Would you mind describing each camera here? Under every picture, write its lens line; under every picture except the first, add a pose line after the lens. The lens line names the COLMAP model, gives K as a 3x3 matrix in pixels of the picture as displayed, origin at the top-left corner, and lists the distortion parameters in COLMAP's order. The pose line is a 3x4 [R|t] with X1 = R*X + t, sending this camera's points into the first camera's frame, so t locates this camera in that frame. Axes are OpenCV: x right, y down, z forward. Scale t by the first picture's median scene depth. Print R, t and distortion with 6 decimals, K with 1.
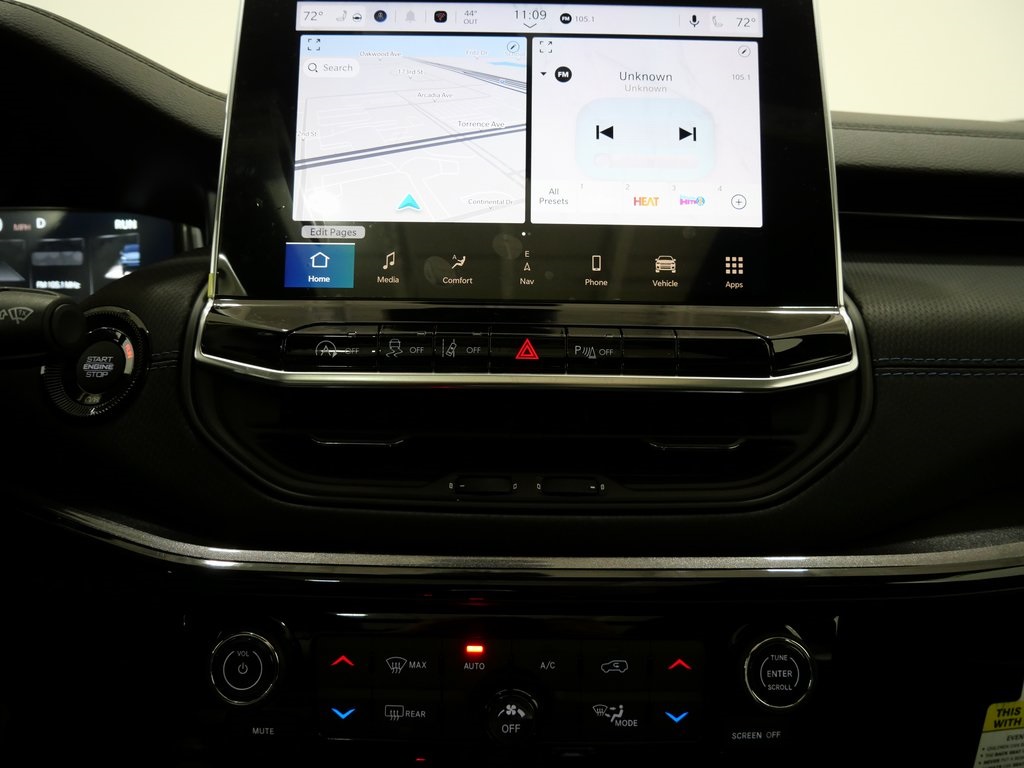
lens RADIAL K [[727.1, 0, 512.0], [0, 727.1, 384.0], [0, 0, 1]] dist [-0.046299, 0.005201]
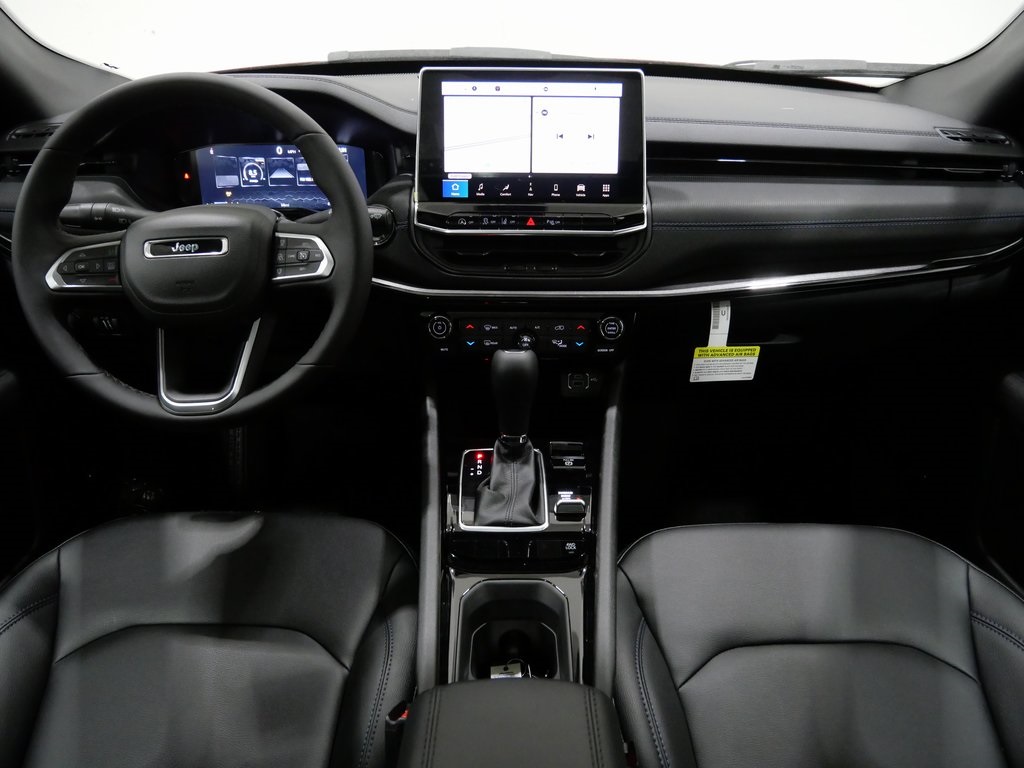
lens RADIAL K [[727.1, 0, 512.0], [0, 727.1, 384.0], [0, 0, 1]] dist [-0.046299, 0.005201]
pose [[0.999981, -0.004155, -0.004616, -0.041025], [0.005233, 0.964055, 0.265649, -0.180208], [0.003347, -0.265668, 0.964059, -1.862753]]
